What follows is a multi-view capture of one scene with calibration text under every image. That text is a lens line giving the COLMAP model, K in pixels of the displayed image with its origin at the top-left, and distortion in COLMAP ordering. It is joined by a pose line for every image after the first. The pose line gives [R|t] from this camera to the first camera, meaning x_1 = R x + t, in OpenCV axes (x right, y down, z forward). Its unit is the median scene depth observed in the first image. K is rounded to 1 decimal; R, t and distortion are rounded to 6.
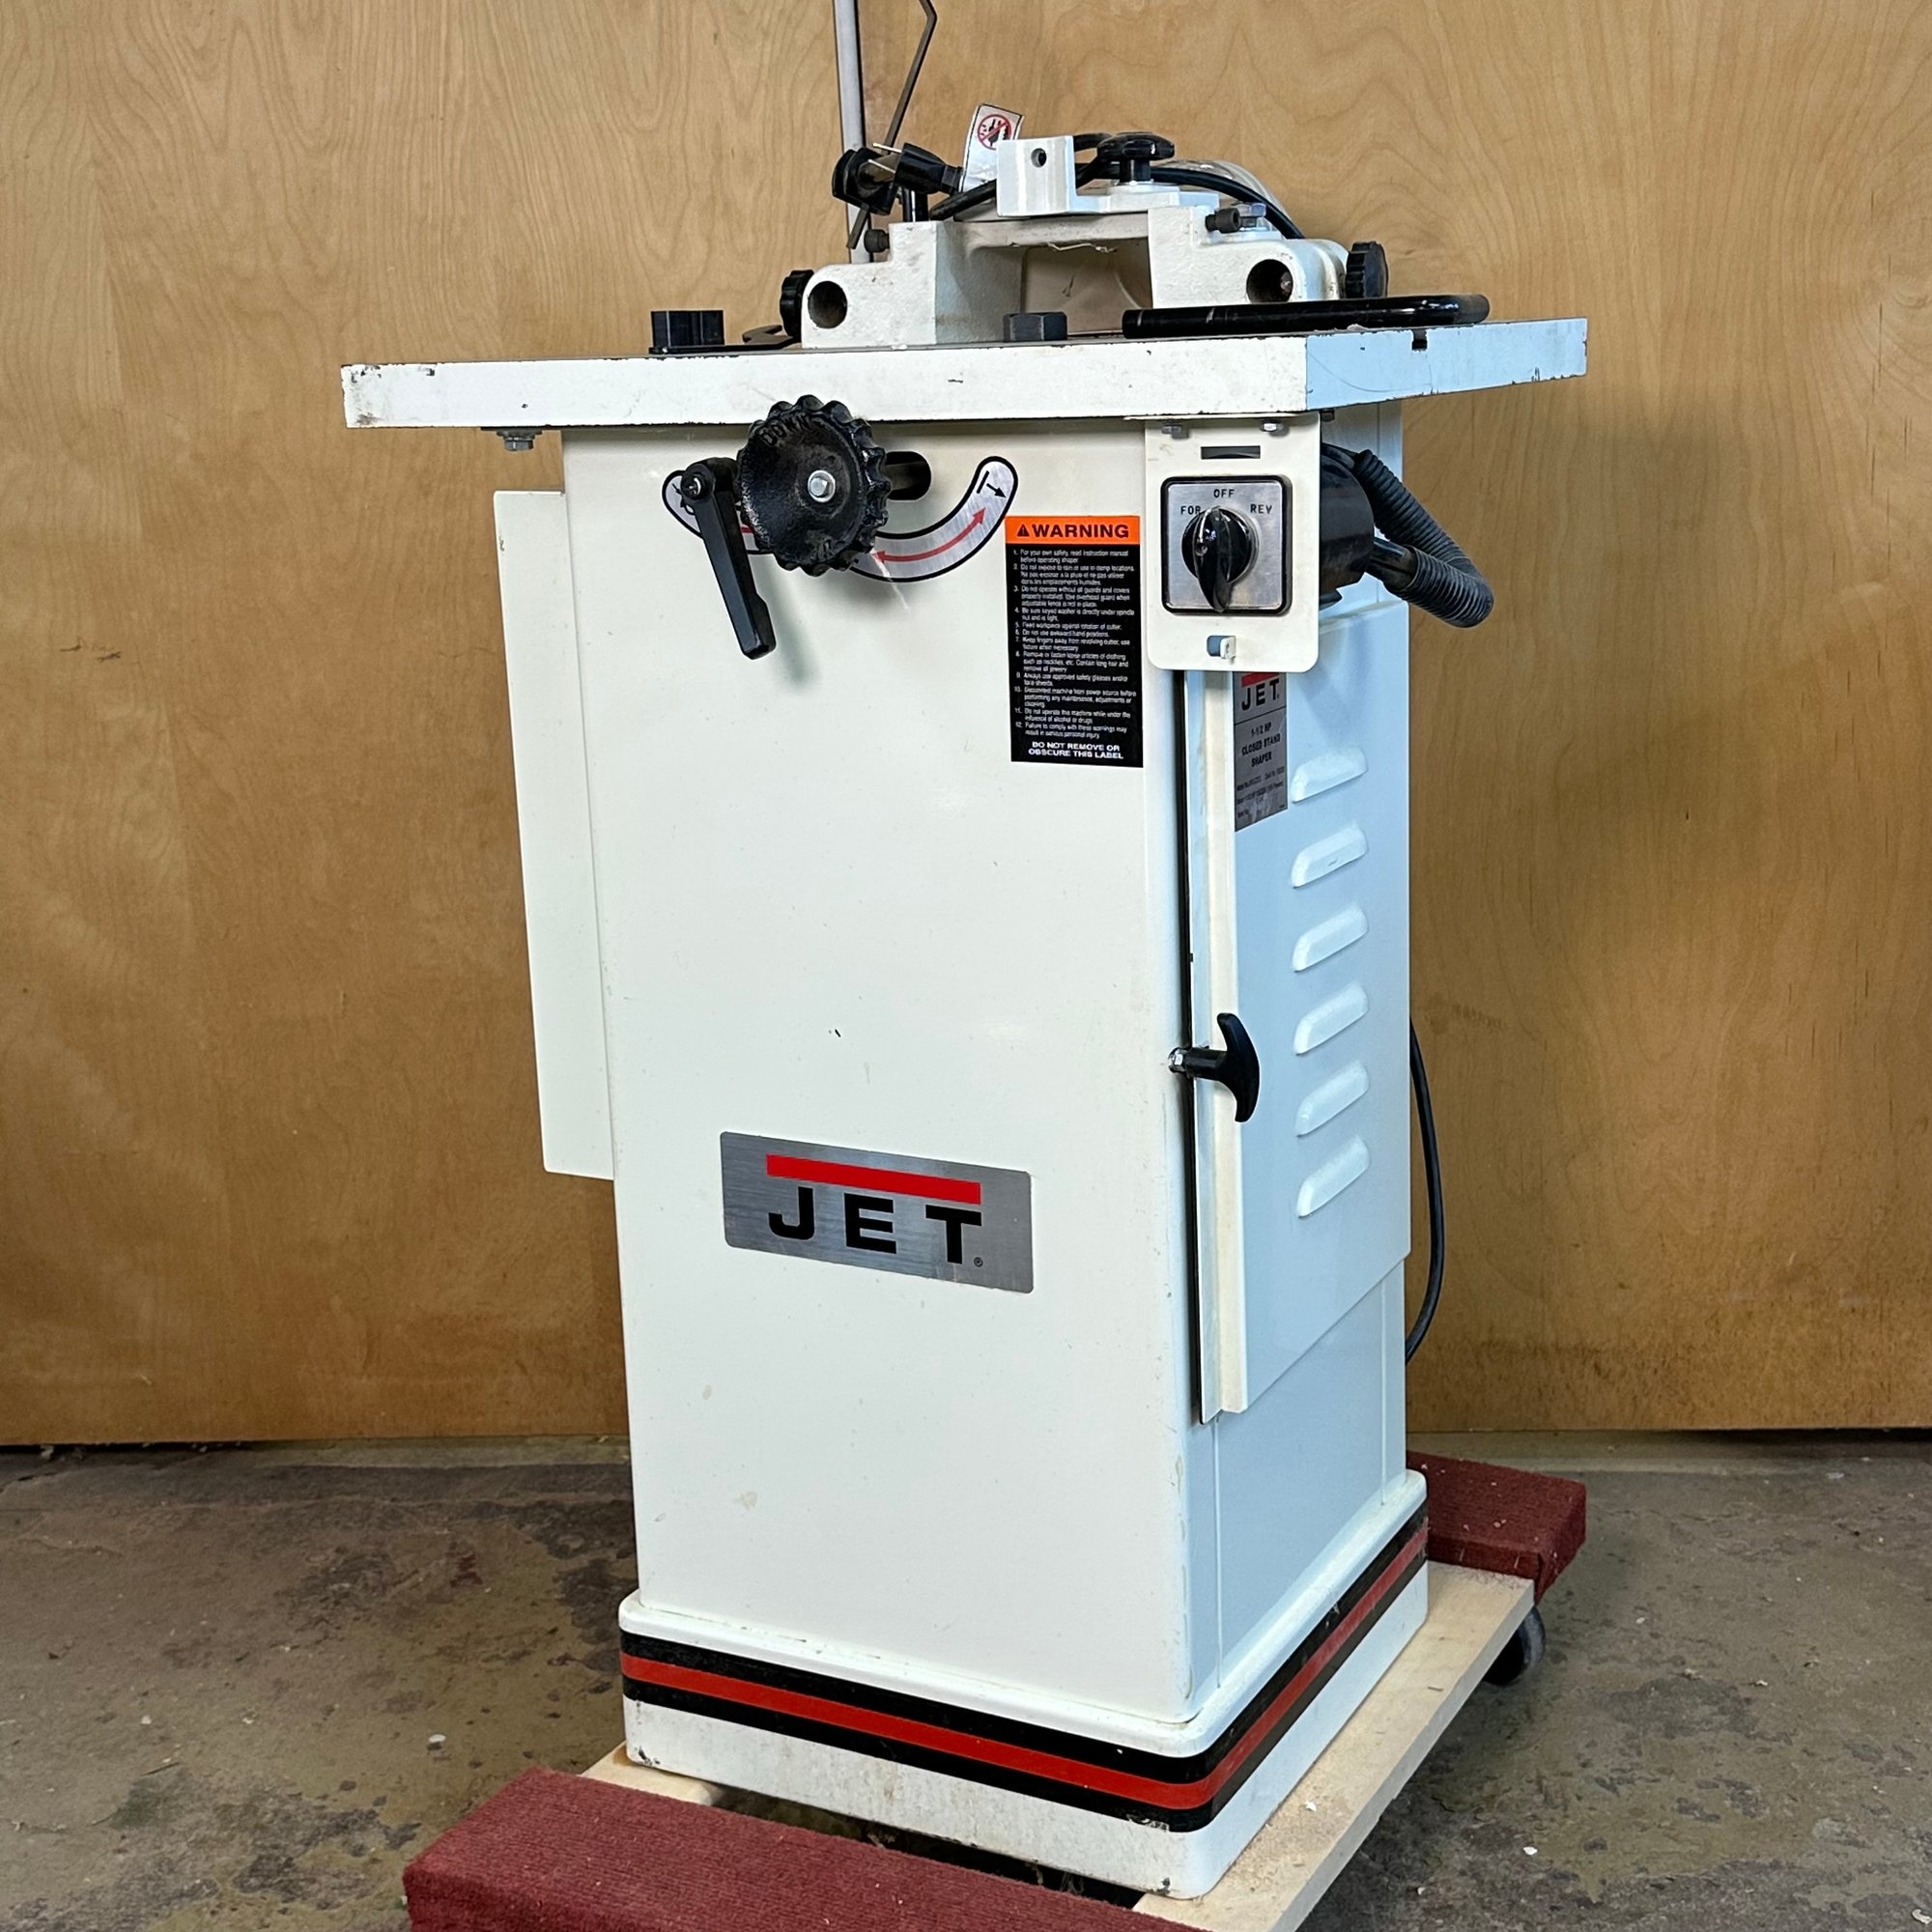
lens RADIAL K [[2771.5, 0, 966.0], [0, 2771.5, 966.0], [0, 0, 1]] dist [0.174781, -0.454279]
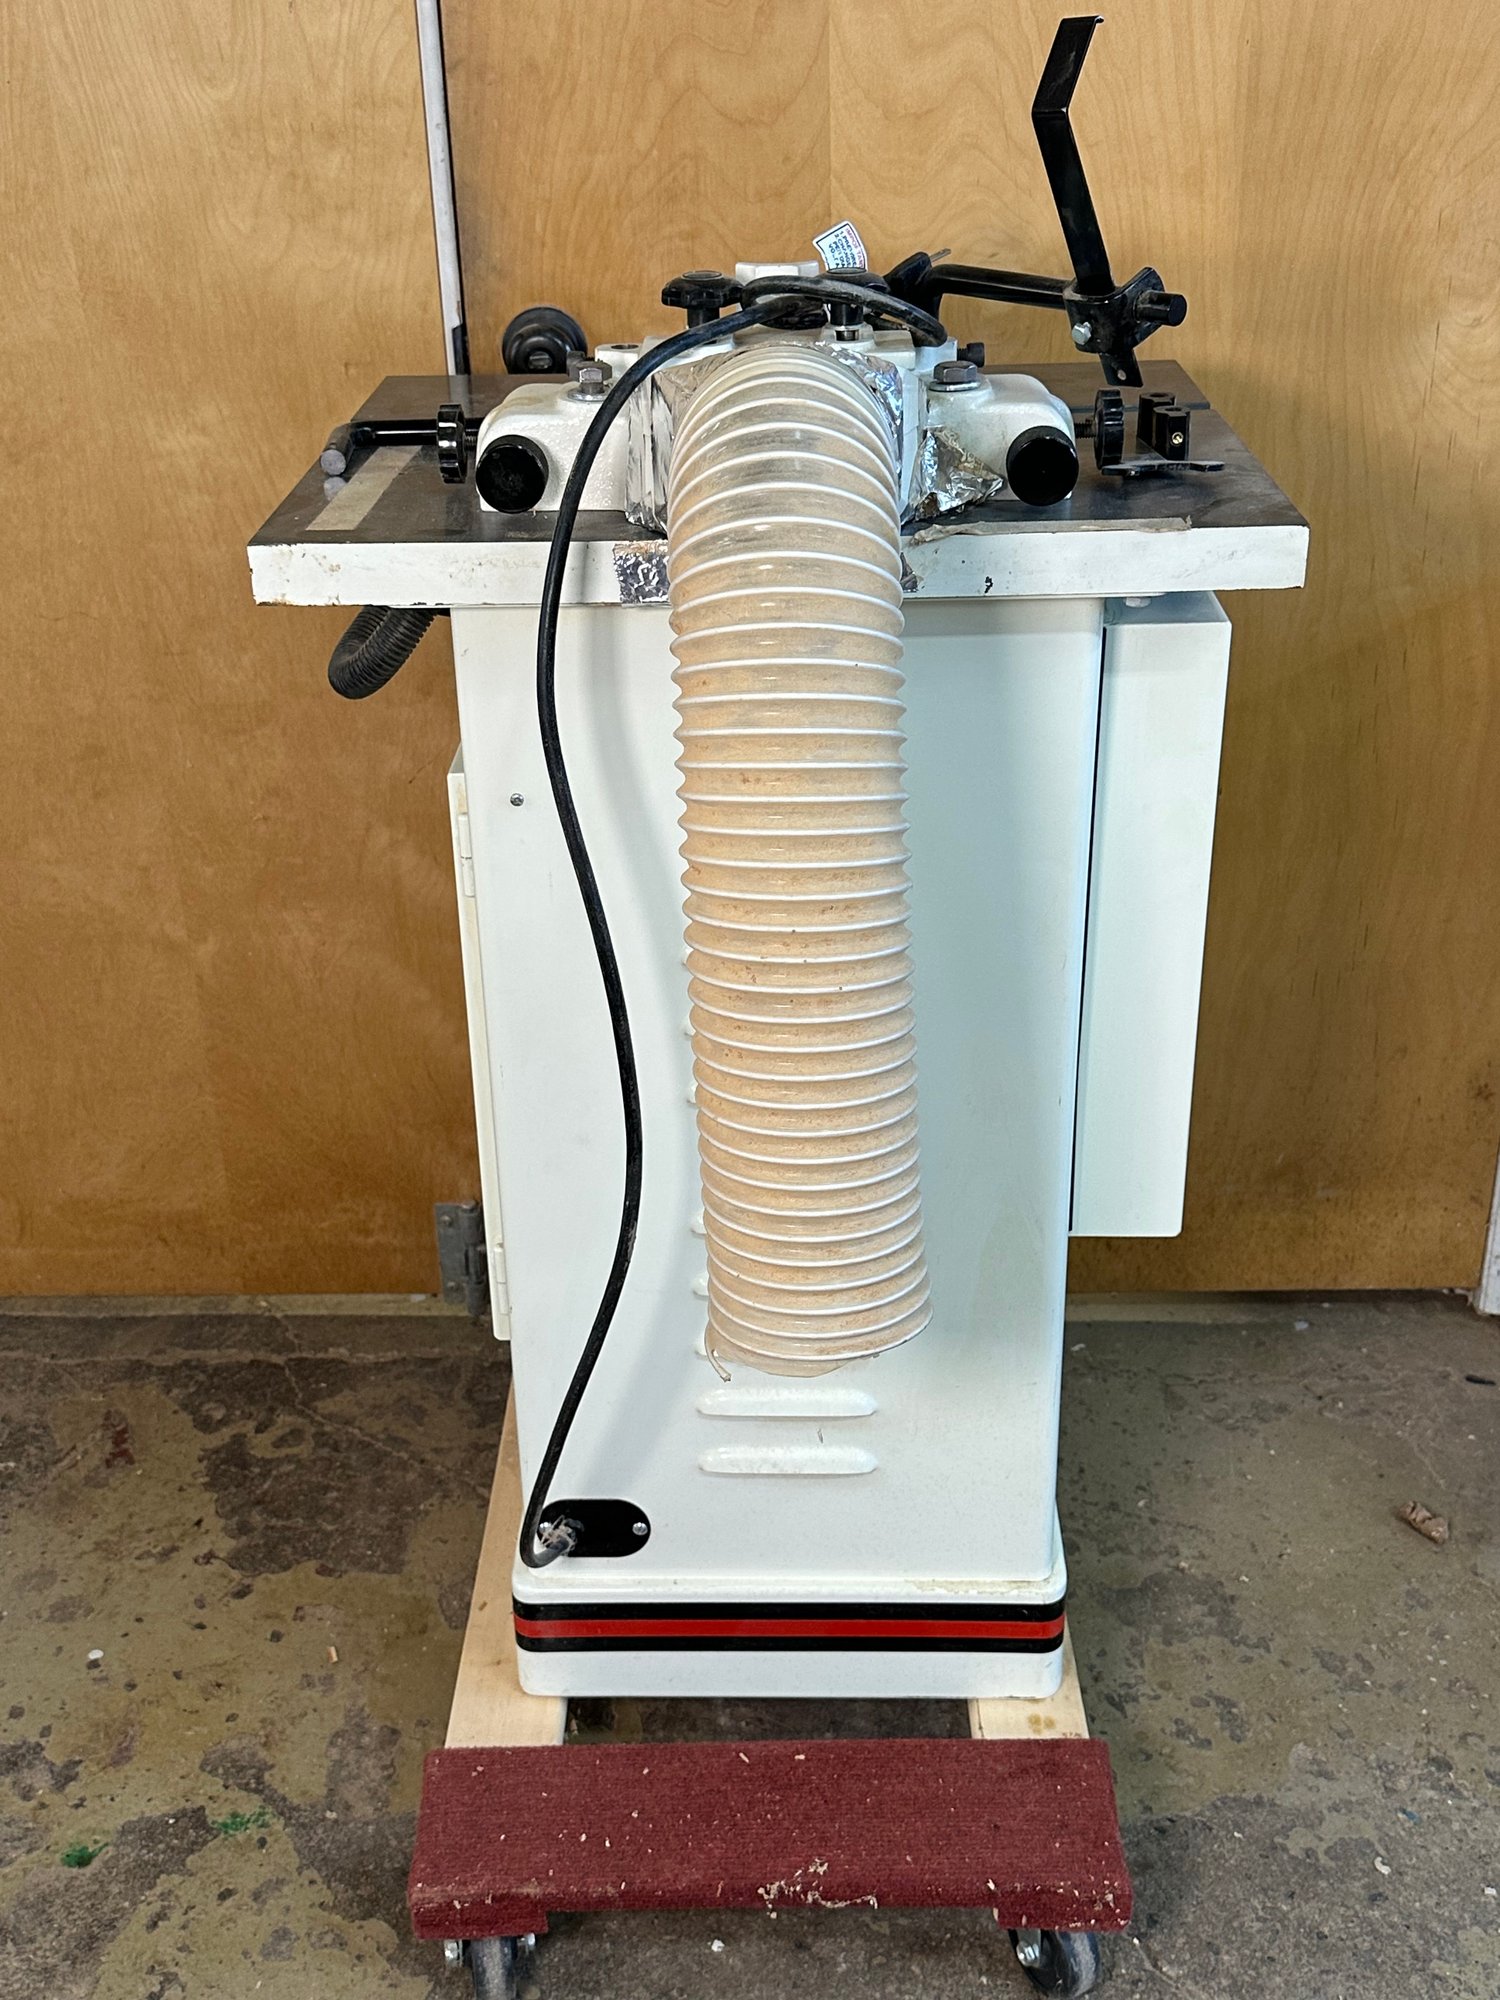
lens RADIAL K [[2186.2, 0, 740.4], [0, 2186.2, 1027.5], [0, 0, 1]] dist [0.184098, -0.473901]
pose [[0.996588, -0.008729, 0.082069, -0.000973], [-0.011544, 0.969872, 0.243340, -0.177933], [-0.081720, -0.243458, 0.966463, 0.164648]]
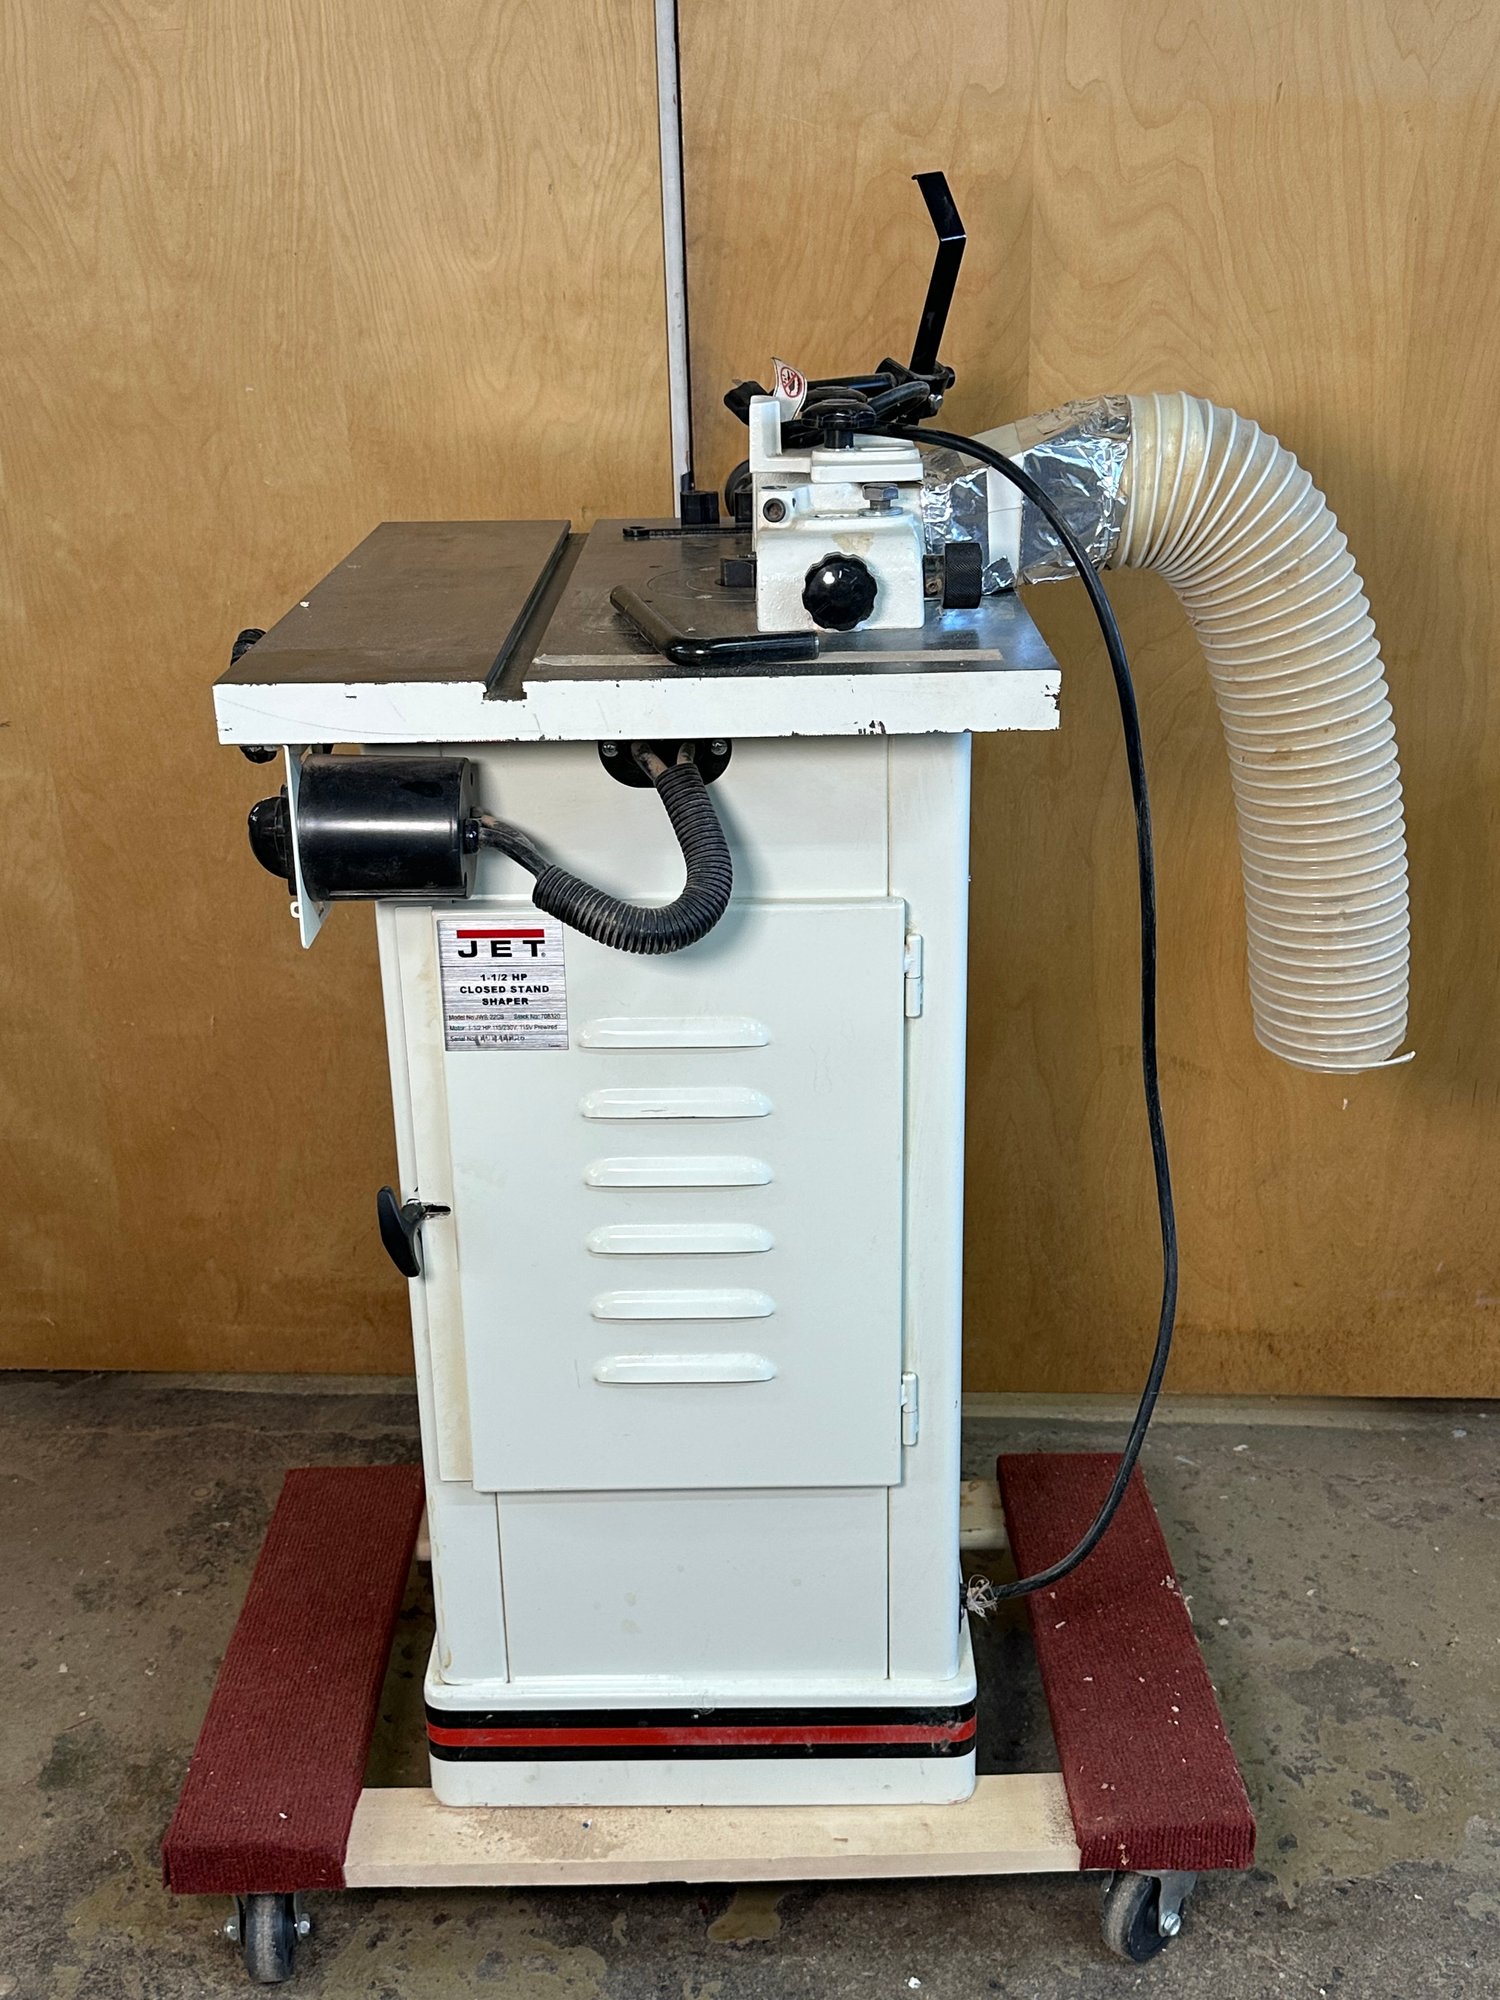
lens RADIAL K [[2144.5, 0, 736.7], [0, 2144.5, 1023.4], [0, 0, 1]] dist [0.157244, -0.395256]
pose [[0.999257, 0.016025, 0.035057, -0.041655], [-0.021319, 0.987482, 0.156285, -0.145331], [-0.032114, -0.156916, 0.987090, 0.120505]]
